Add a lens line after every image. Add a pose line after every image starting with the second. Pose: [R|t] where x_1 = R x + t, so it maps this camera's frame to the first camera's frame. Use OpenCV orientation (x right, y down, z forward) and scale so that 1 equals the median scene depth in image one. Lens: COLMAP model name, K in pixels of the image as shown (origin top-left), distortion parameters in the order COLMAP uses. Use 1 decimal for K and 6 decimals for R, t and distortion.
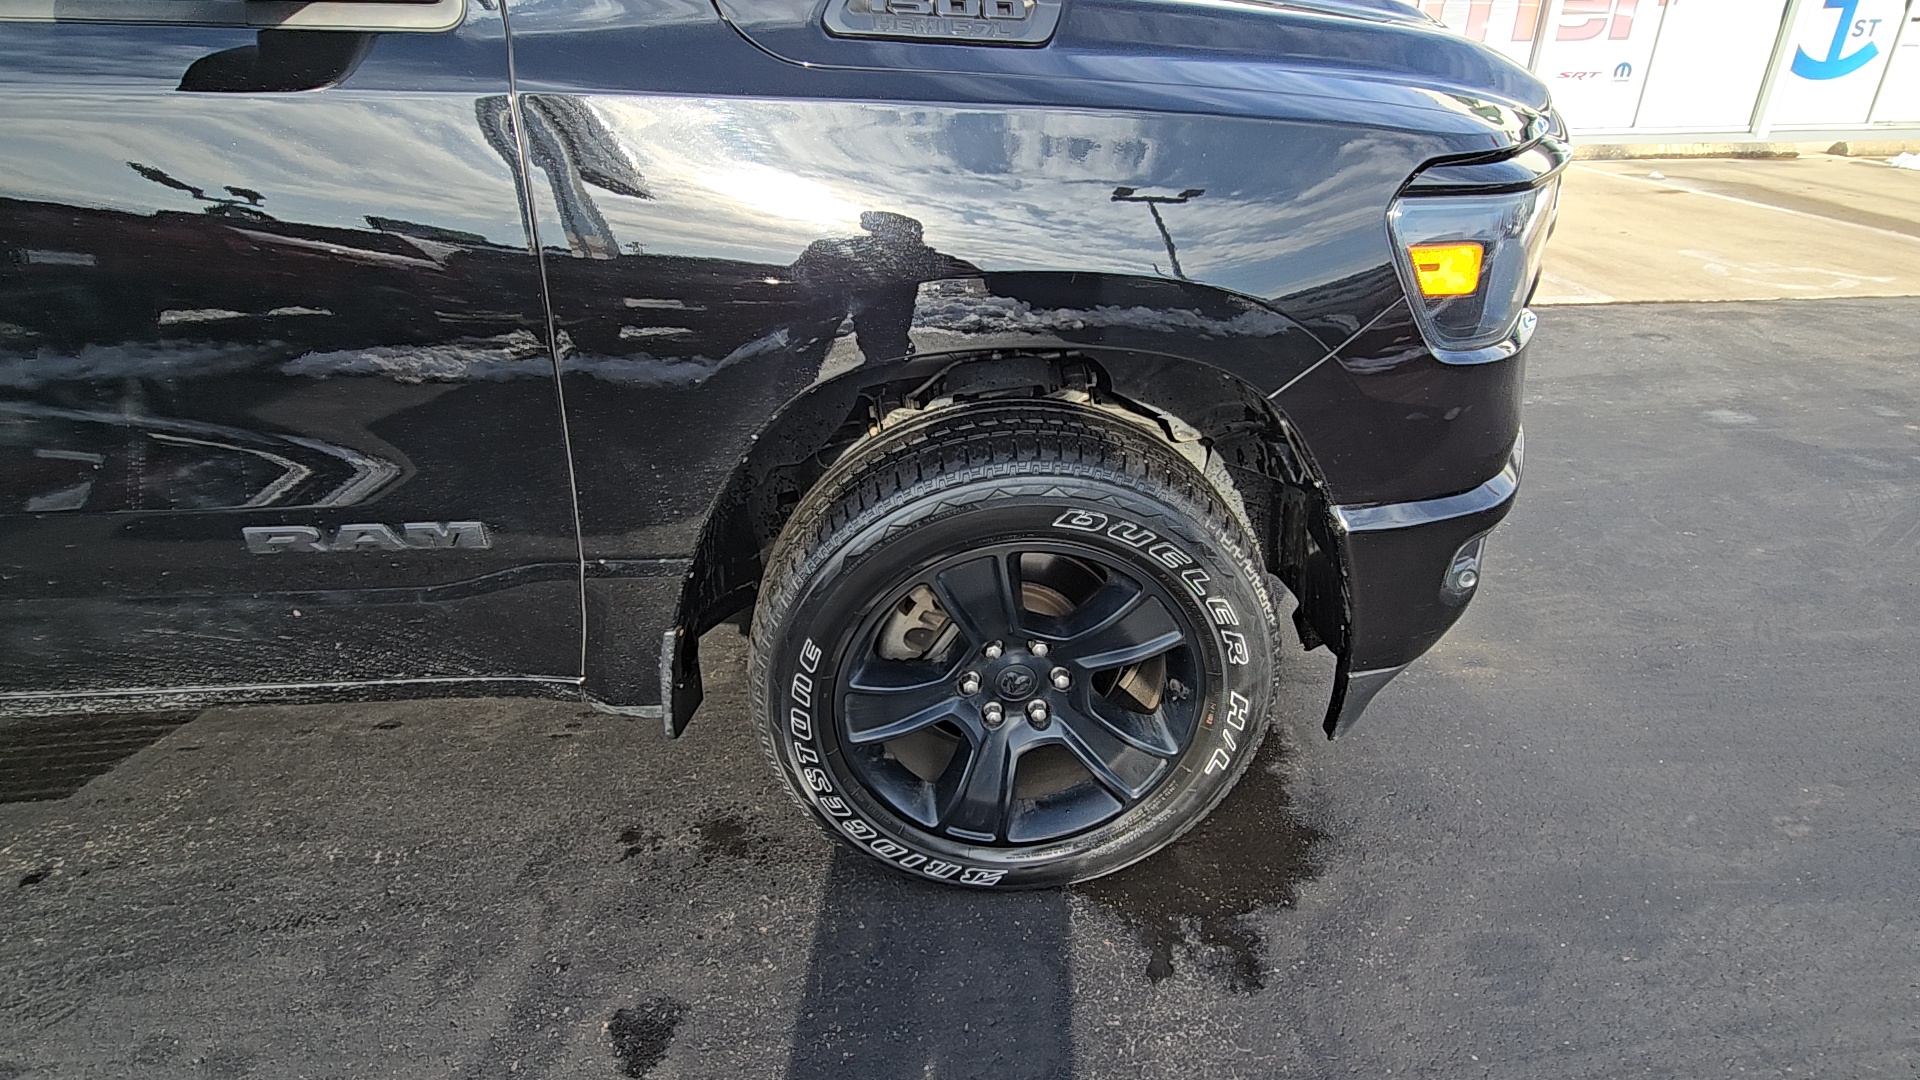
lens RADIAL K [[972.9, 0, 952.0], [0, 972.9, 548.5], [0, 0, 1]] dist [0.001912, -0.001752]
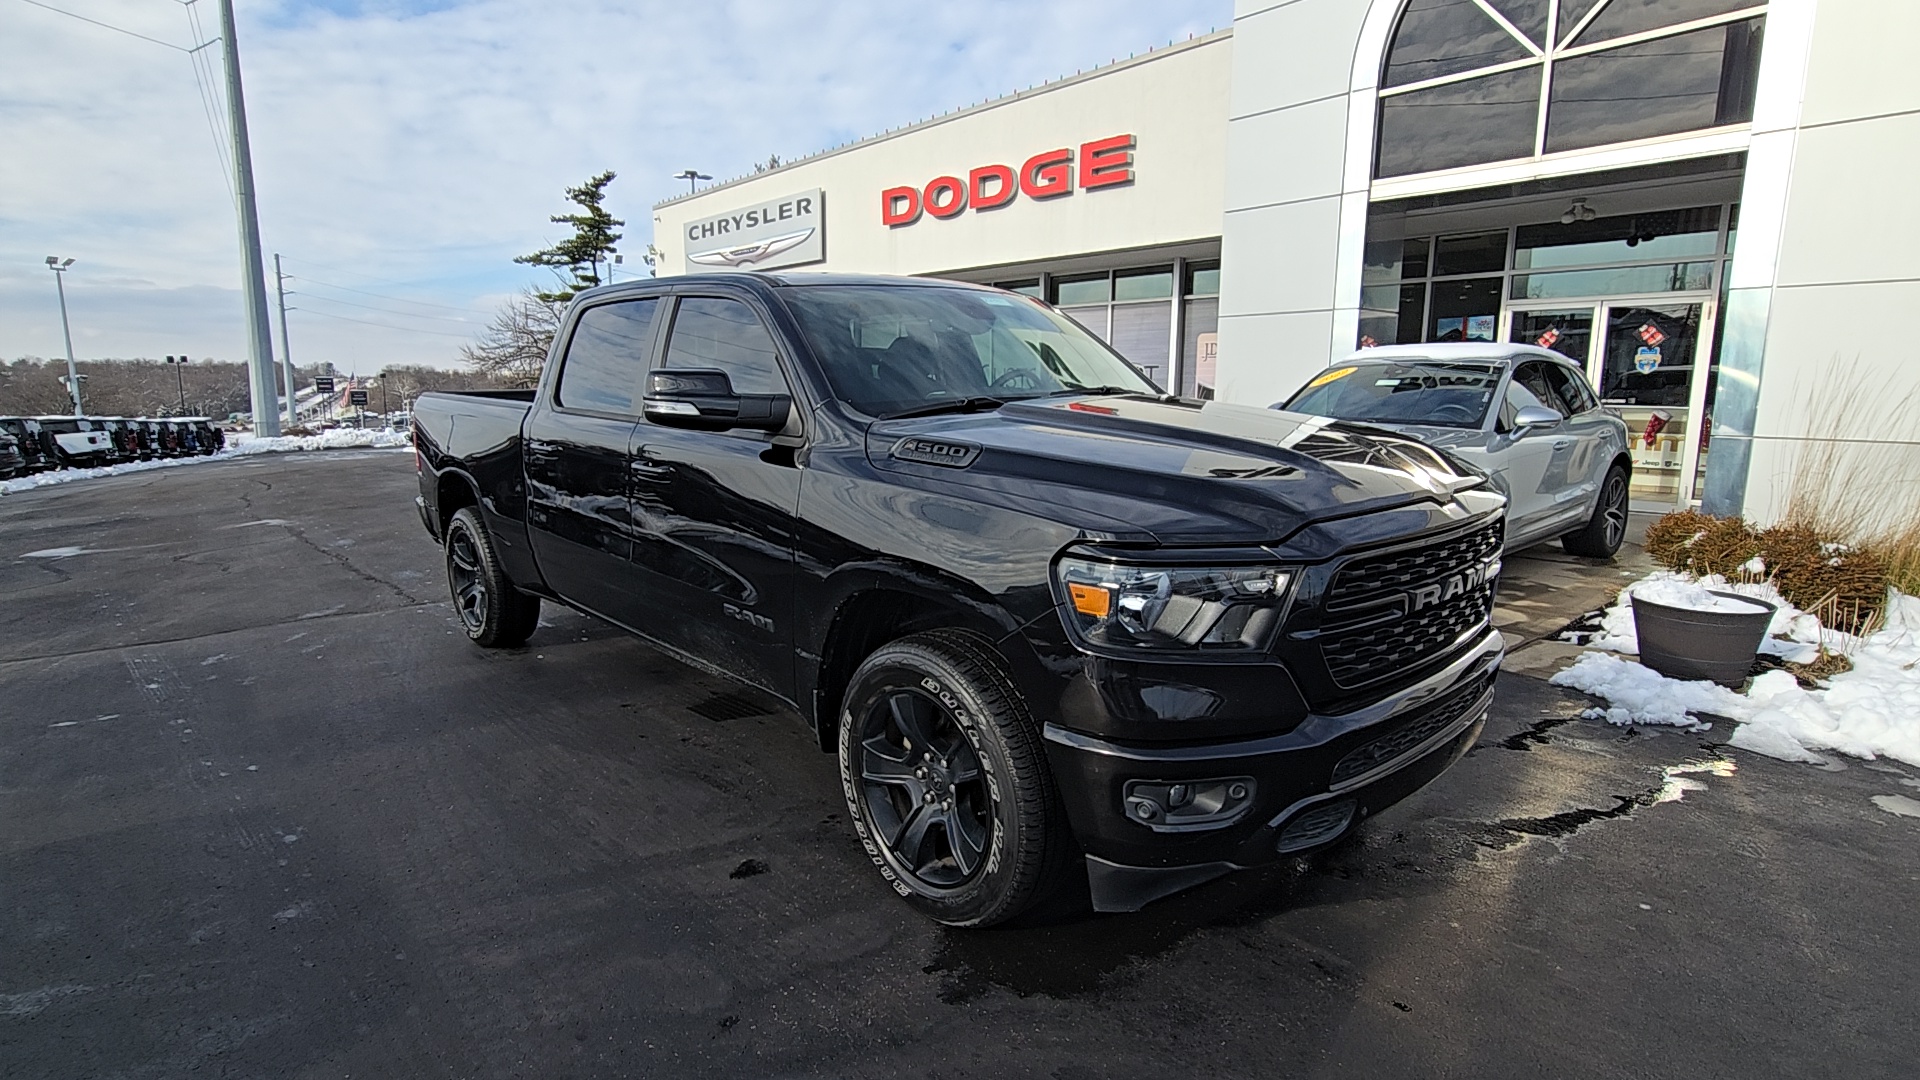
lens RADIAL K [[972.9, 0, 952.0], [0, 972.9, 548.5], [0, 0, 1]] dist [0.001912, -0.001752]
pose [[0.634022, 0.149313, -0.758763, 1.350599], [-0.365427, 0.922570, -0.123803, -0.046296], [0.681527, 0.355766, 0.639493, -0.285173]]
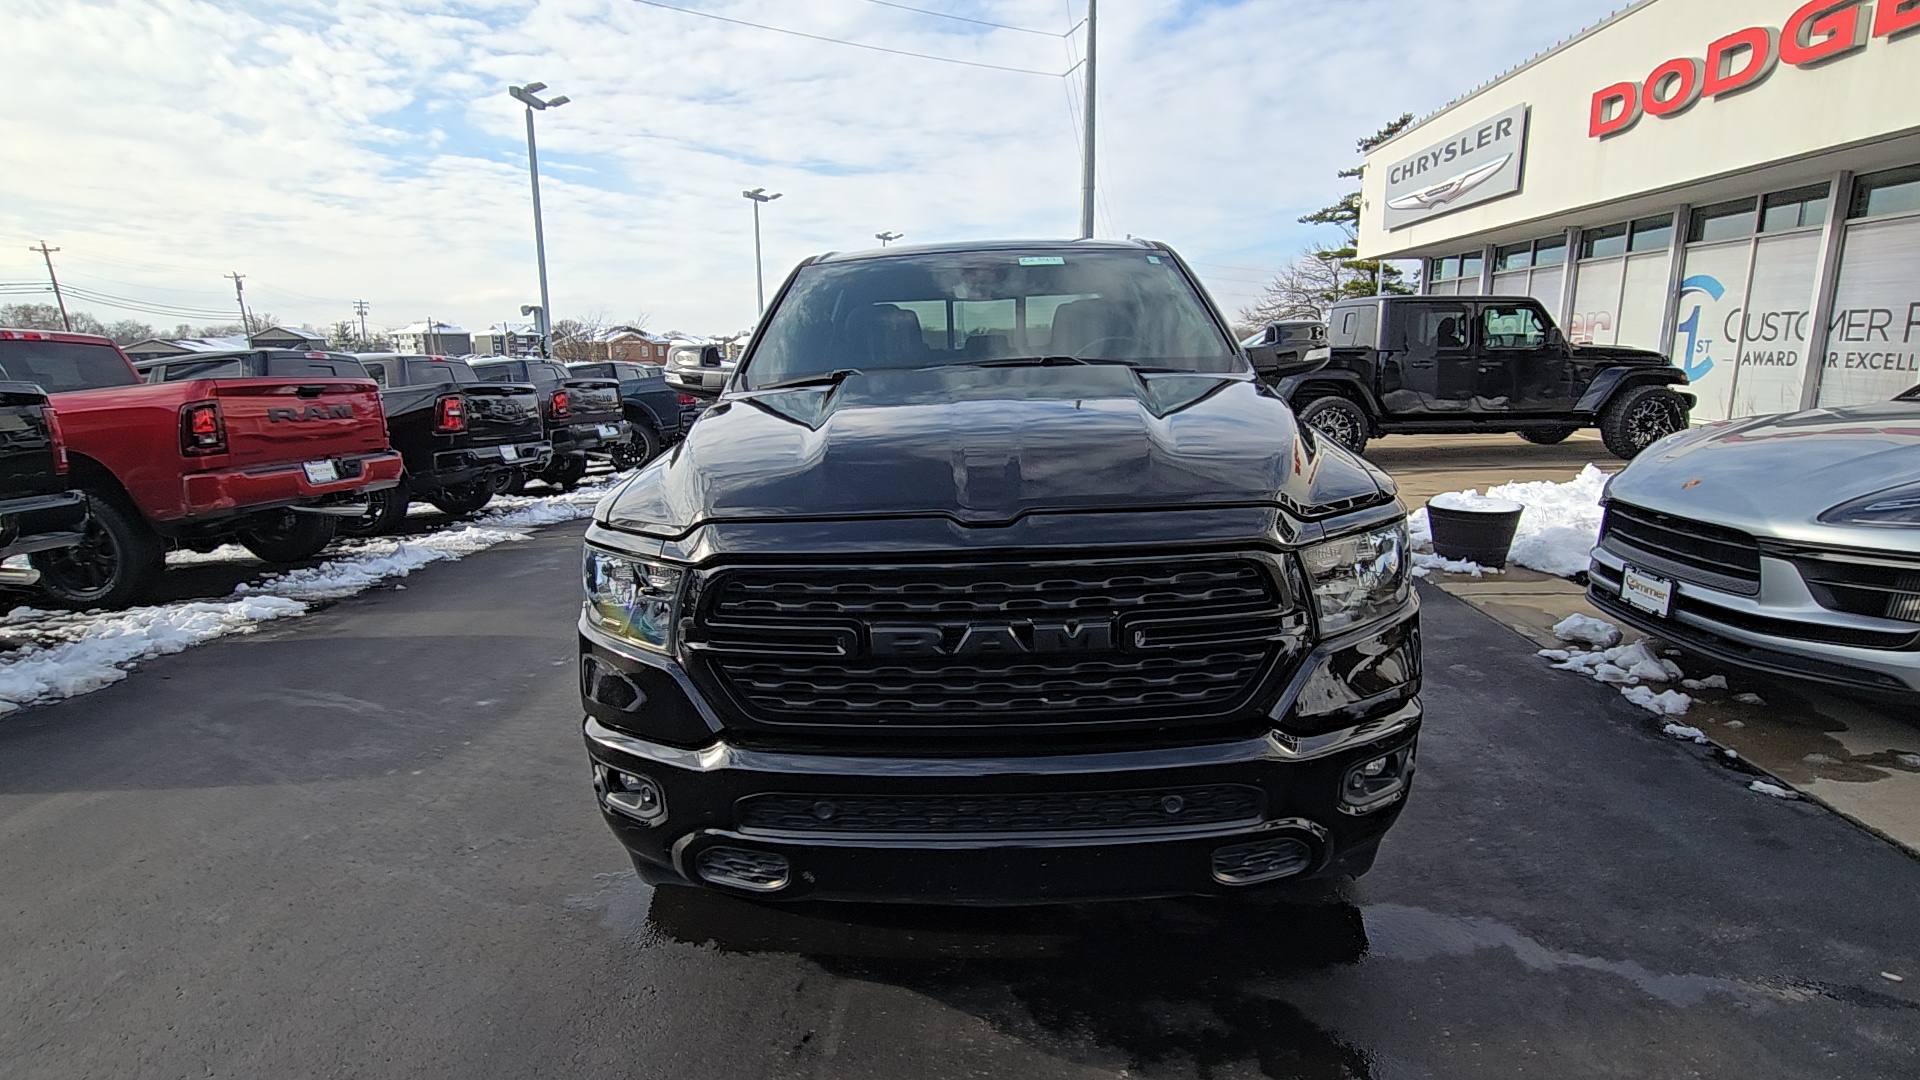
lens RADIAL K [[984.4, 0, 951.2], [0, 984.4, 546.1], [0, 0, 1]] dist [0.006835, -0.000324]
pose [[-0.096174, 0.217364, -0.971341, 1.847383], [-0.439894, 0.866111, 0.237370, -0.869220], [0.892885, 0.450116, 0.012320, 1.260042]]
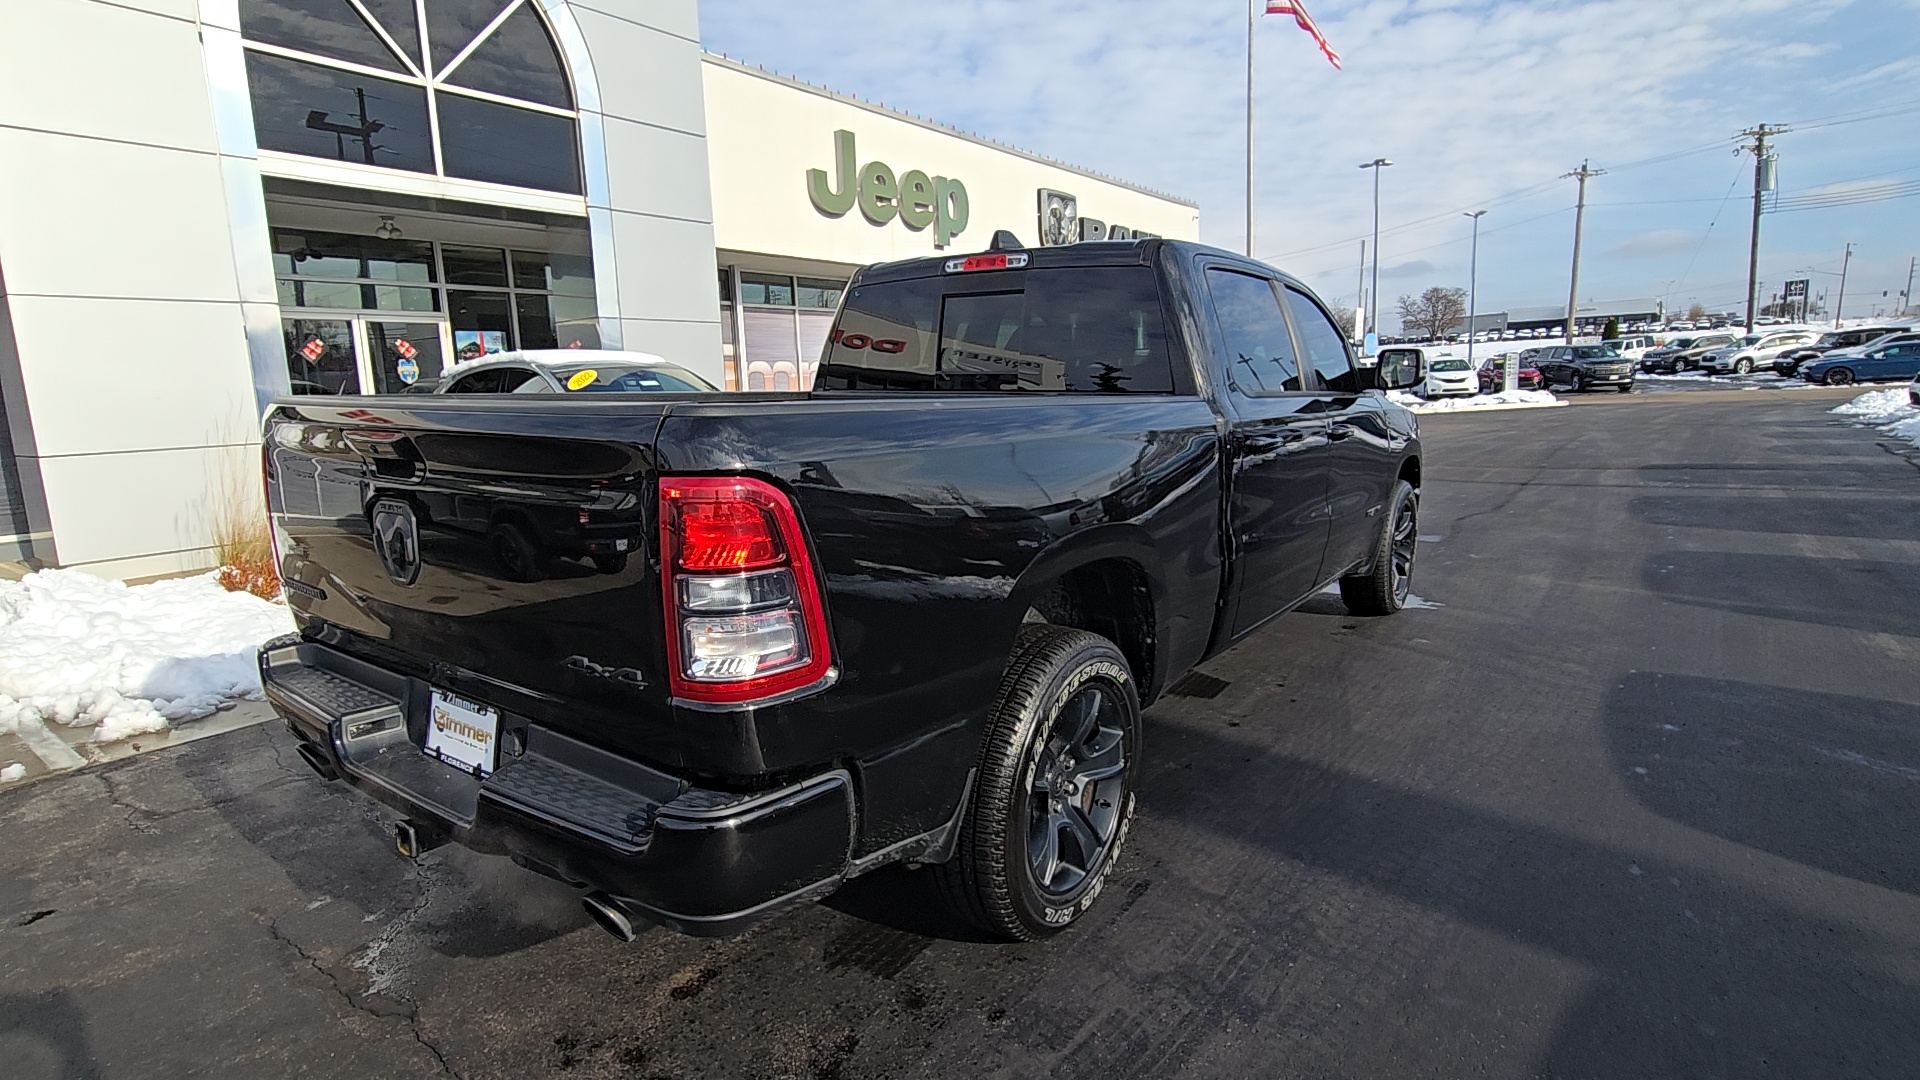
lens RADIAL K [[972.8, 0, 956.6], [0, 972.8, 544.2], [0, 0, 1]] dist [0.000942, 0.000143]
pose [[0.622981, -0.130673, 0.771245, -3.835279], [0.374011, 0.915706, -0.146962, 0.047931], [-0.687030, 0.380009, 0.619341, -0.200955]]
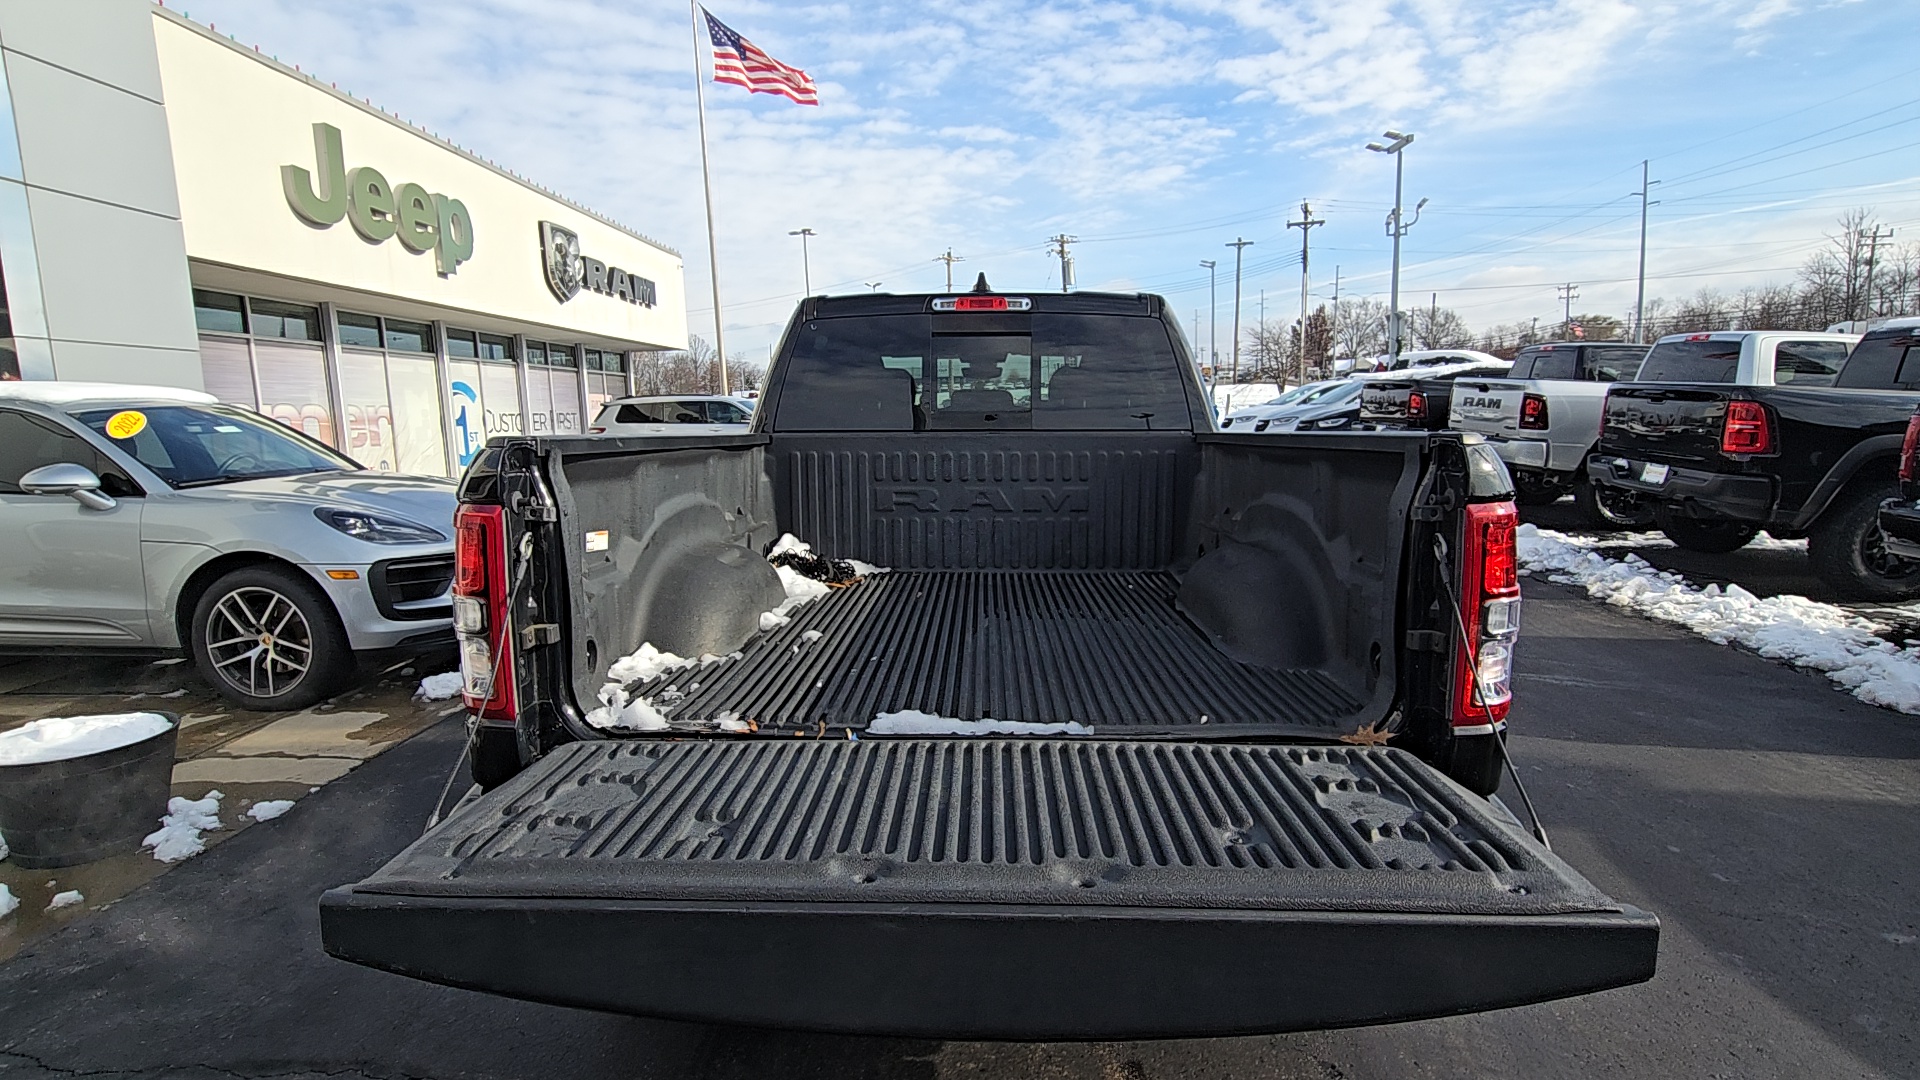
lens RADIAL K [[972.9, 0, 952.0], [0, 972.9, 548.5], [0, 0, 1]] dist [0.001912, -0.001752]
pose [[0.084600, -0.122752, 0.988825, -4.303930], [0.478771, 0.875326, 0.067700, -0.589959], [-0.873854, 0.467693, 0.132823, 1.012303]]
